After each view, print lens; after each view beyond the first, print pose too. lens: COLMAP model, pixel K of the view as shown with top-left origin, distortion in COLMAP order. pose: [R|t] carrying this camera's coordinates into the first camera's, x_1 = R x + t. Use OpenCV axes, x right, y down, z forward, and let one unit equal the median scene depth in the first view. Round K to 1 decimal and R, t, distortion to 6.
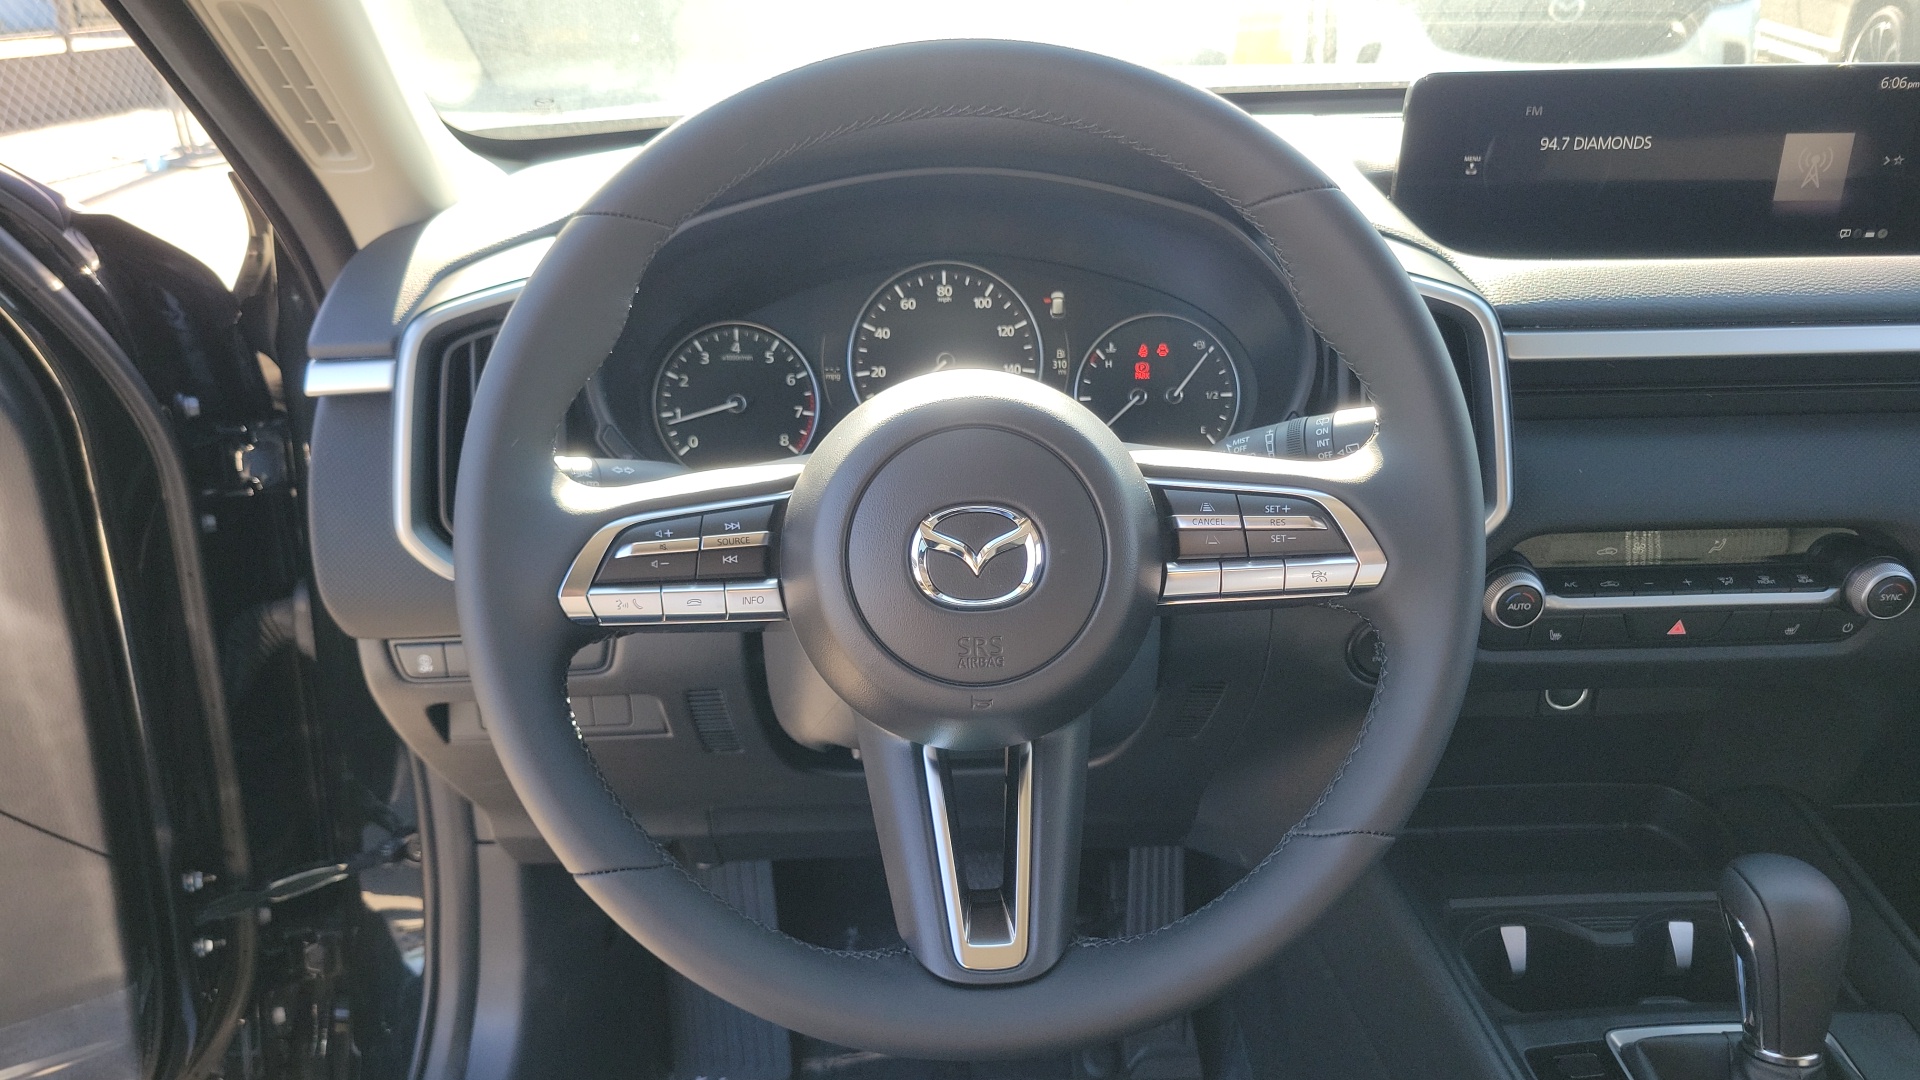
lens RADIAL K [[1501.8, 0, 938.3], [0, 1501.8, 552.6], [0, 0, 1]] dist [0.011510, -0.002562]
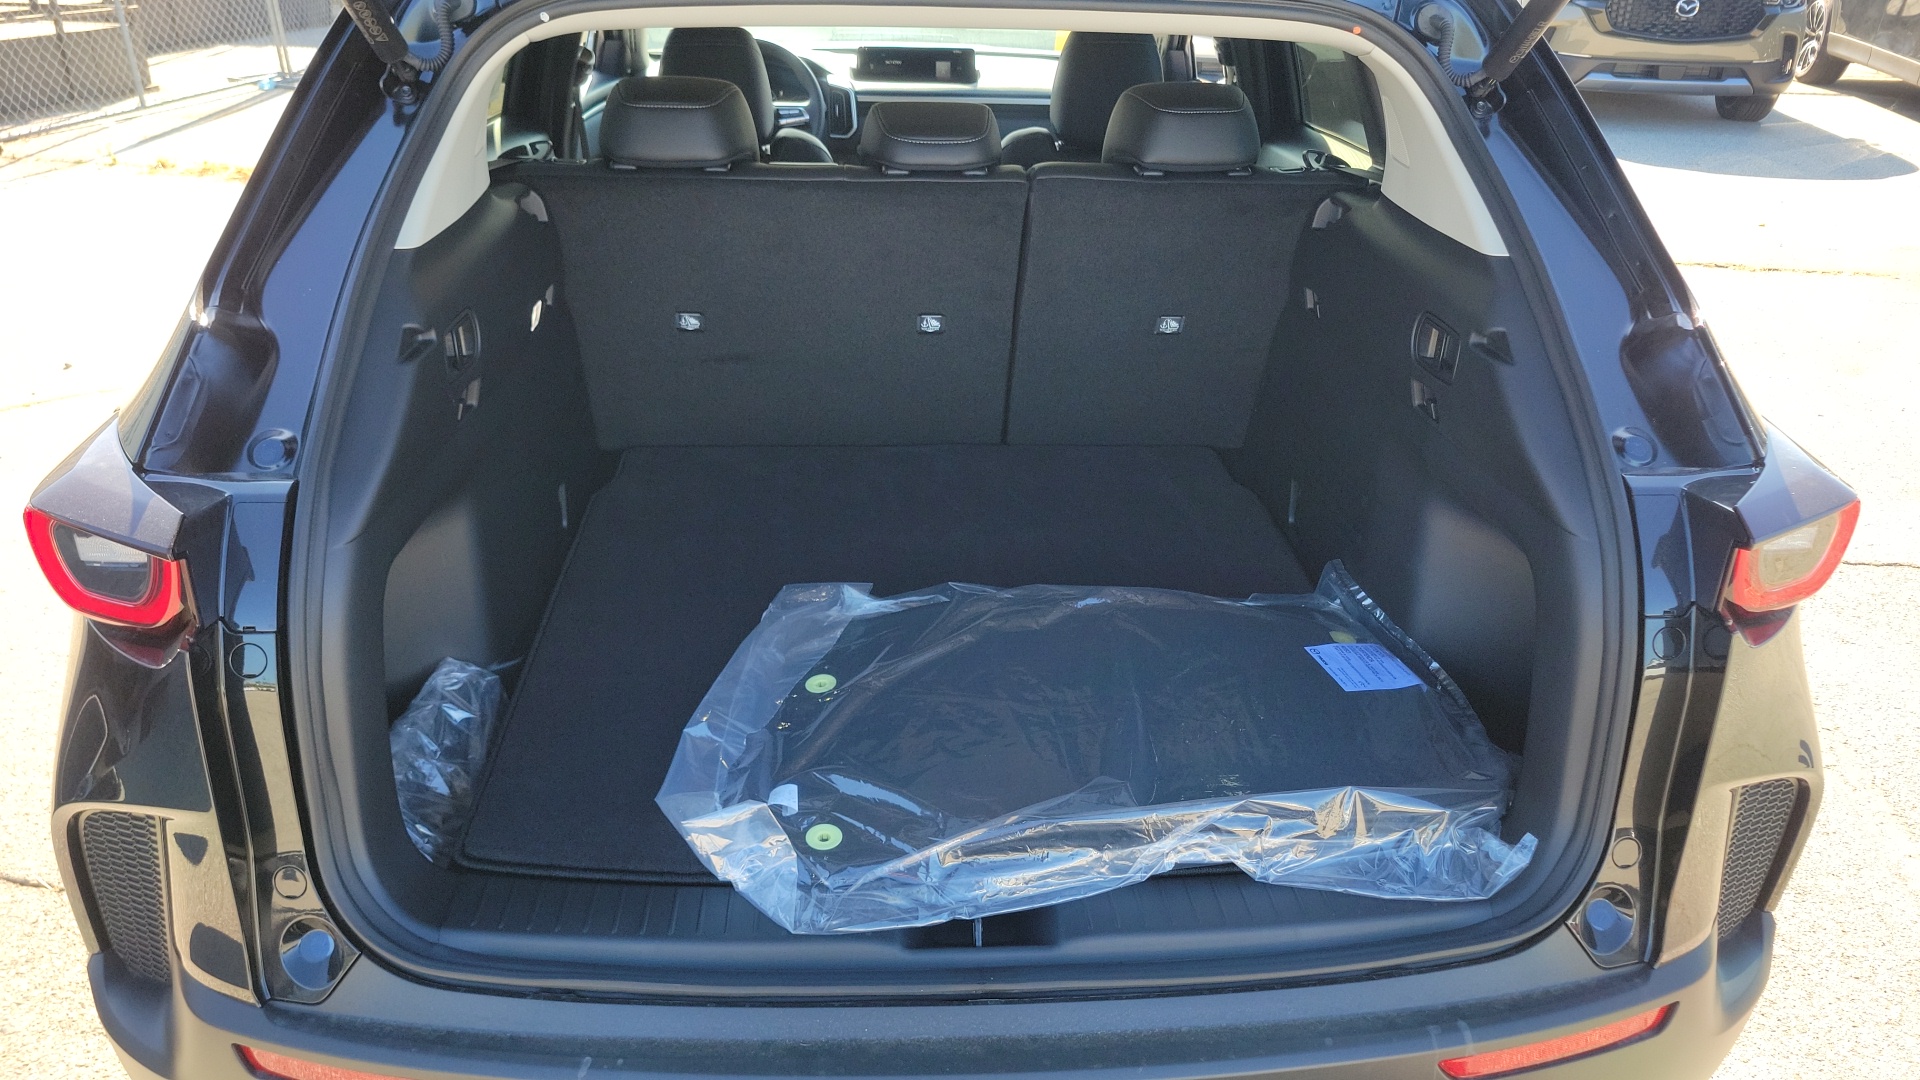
lens RADIAL K [[1446.3, 0, 953.3], [0, 1446.3, 545.8], [0, 0, 1]] dist [0.024454, -0.003612]
pose [[0.998977, 0.013471, 0.043170, 0.476232], [-0.015067, 0.999207, 0.036849, 1.142089], [-0.042640, -0.037461, 0.998388, -3.827104]]
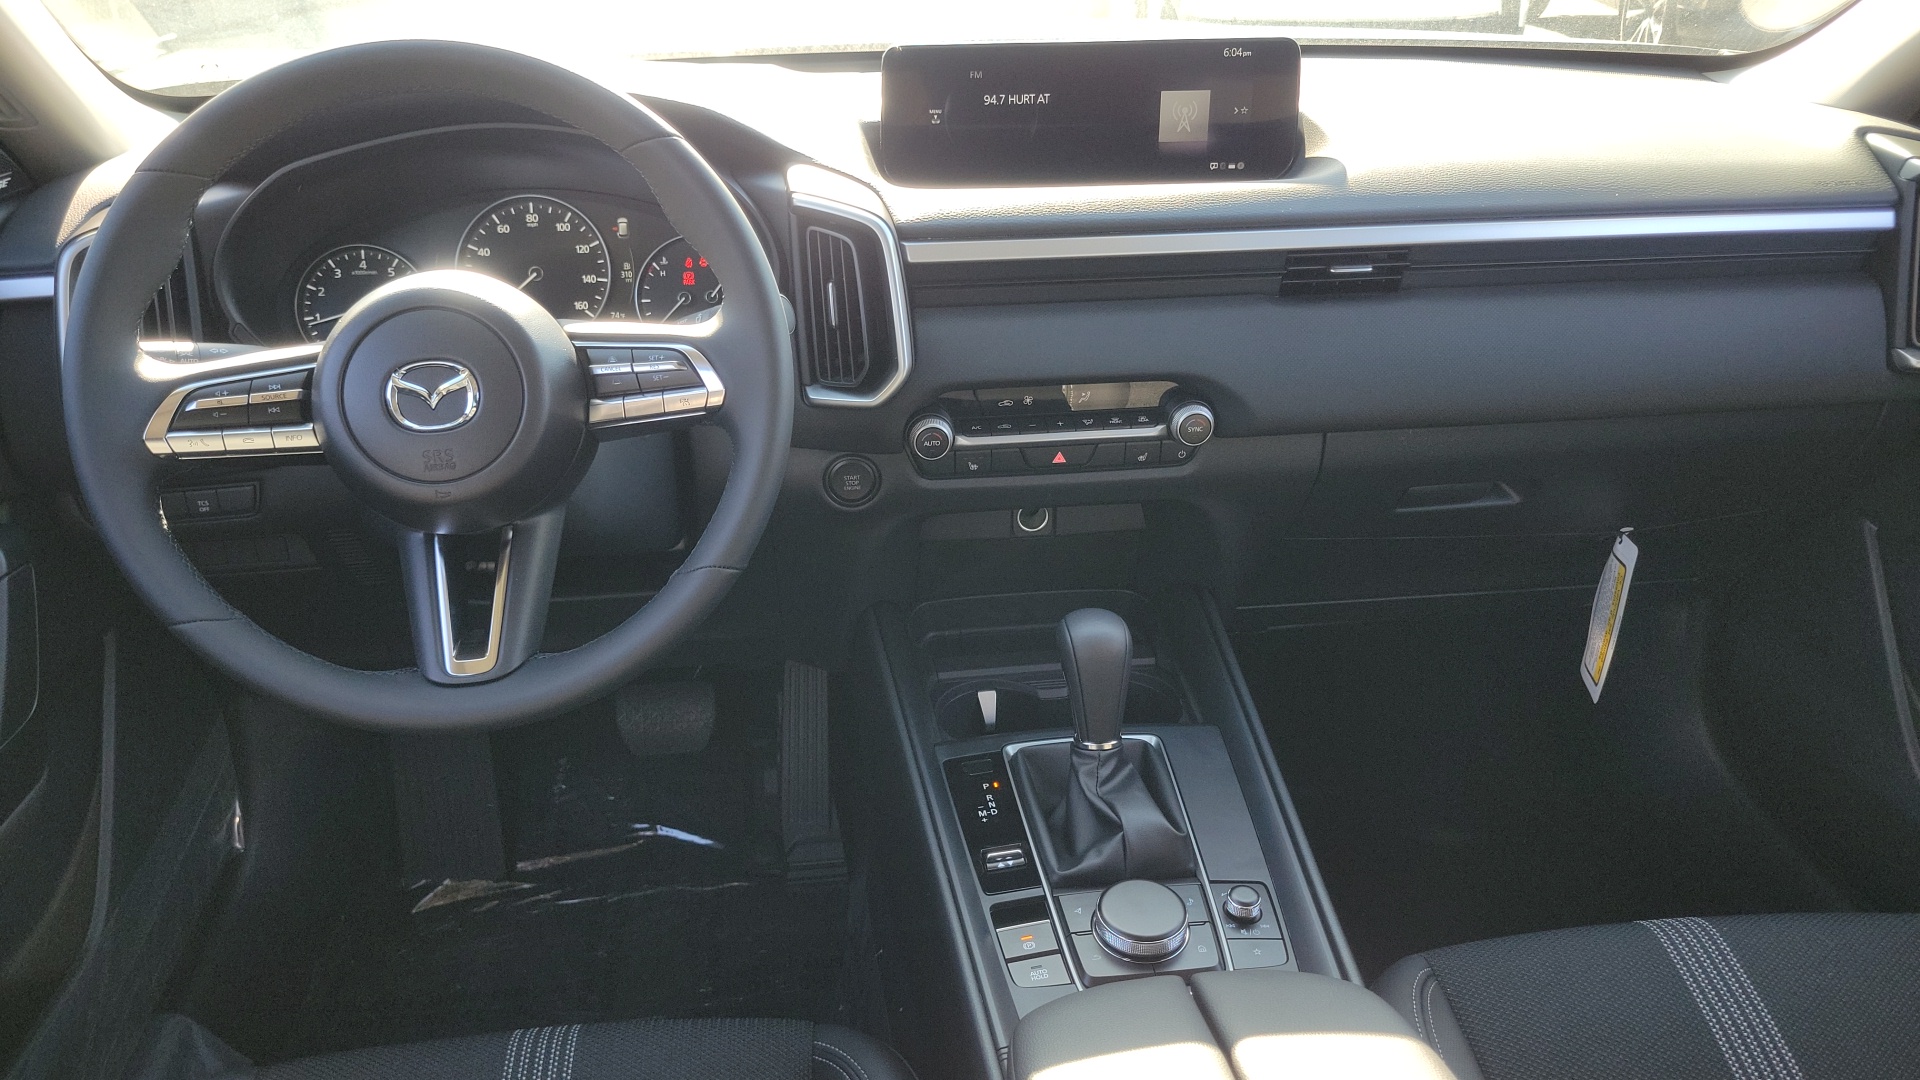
lens RADIAL K [[1446.3, 0, 953.3], [0, 1446.3, 545.8], [0, 0, 1]] dist [0.024454, -0.003612]
pose [[0.995600, -0.034767, 0.087017, 0.273946], [0.030537, 0.998308, 0.049474, 0.061422], [-0.088590, -0.046599, 0.994978, -0.310969]]
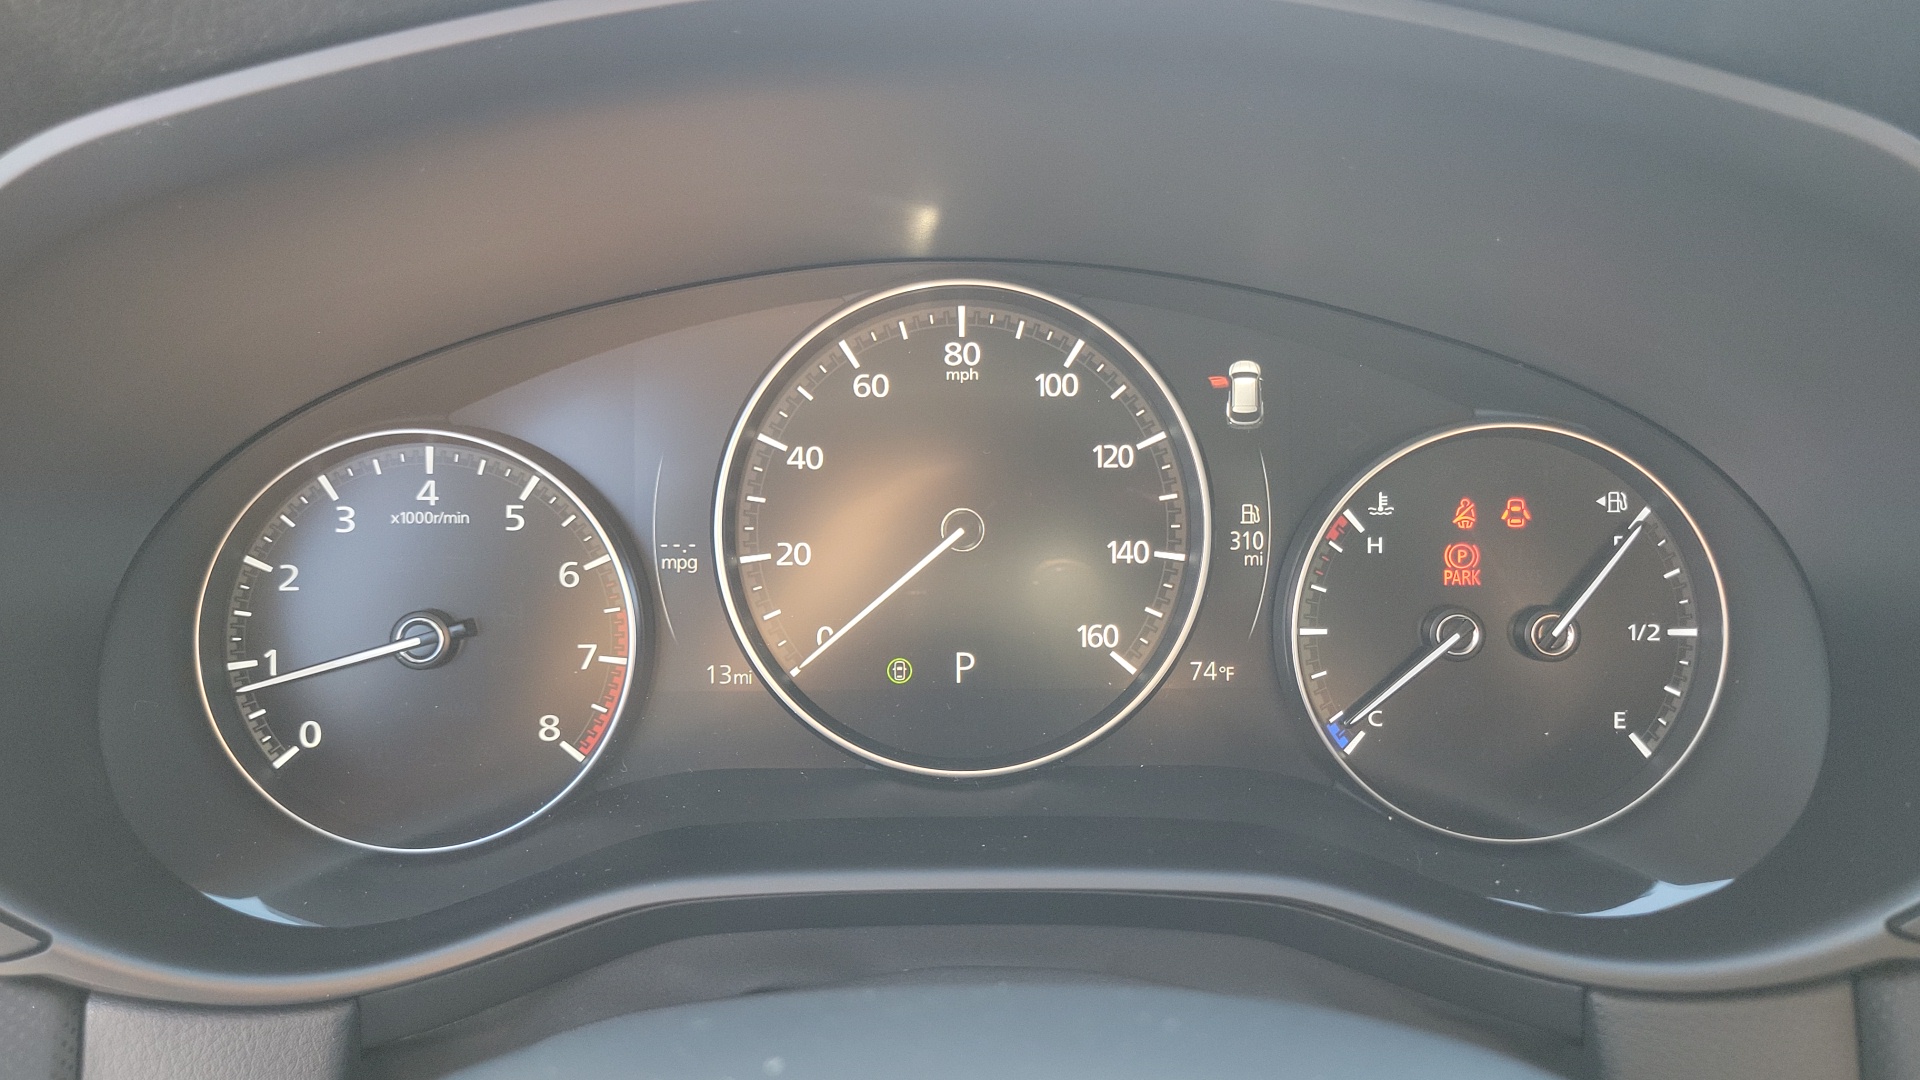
lens RADIAL K [[1446.3, 0, 953.3], [0, 1446.3, 545.8], [0, 0, 1]] dist [0.024454, -0.003612]
pose [[0.999841, 0.015591, -0.008628, 0.006425], [-0.015573, 0.999877, 0.002095, -0.138581], [0.008660, -0.001960, 0.999961, 0.687320]]
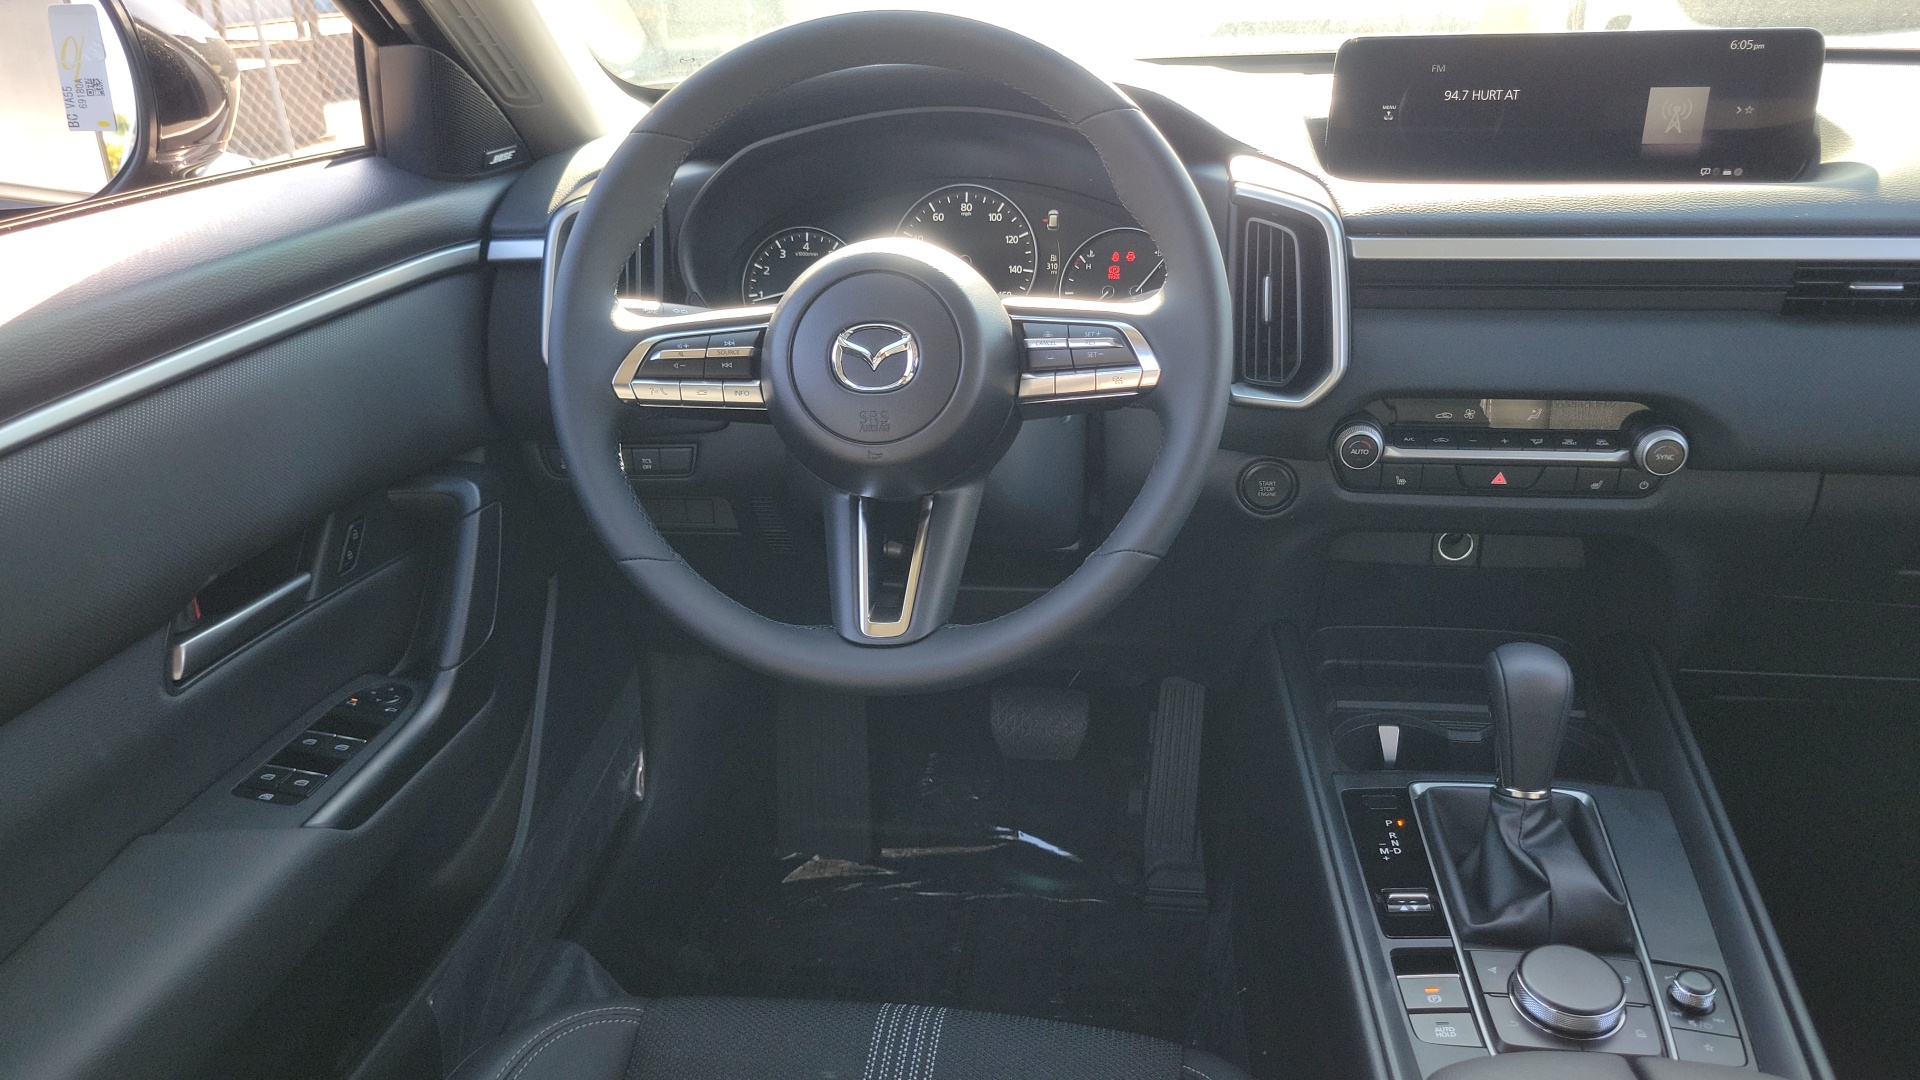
lens RADIAL K [[1446.2, 0, 970.8], [0, 1446.2, 550.4], [0, 0, 1]] dist [0.045873, -0.036123]
pose [[0.988208, 0.053542, -0.143448, 0.227835], [-0.050325, 0.998395, 0.025962, 0.100208], [0.144608, -0.018437, 0.989317, -0.275105]]
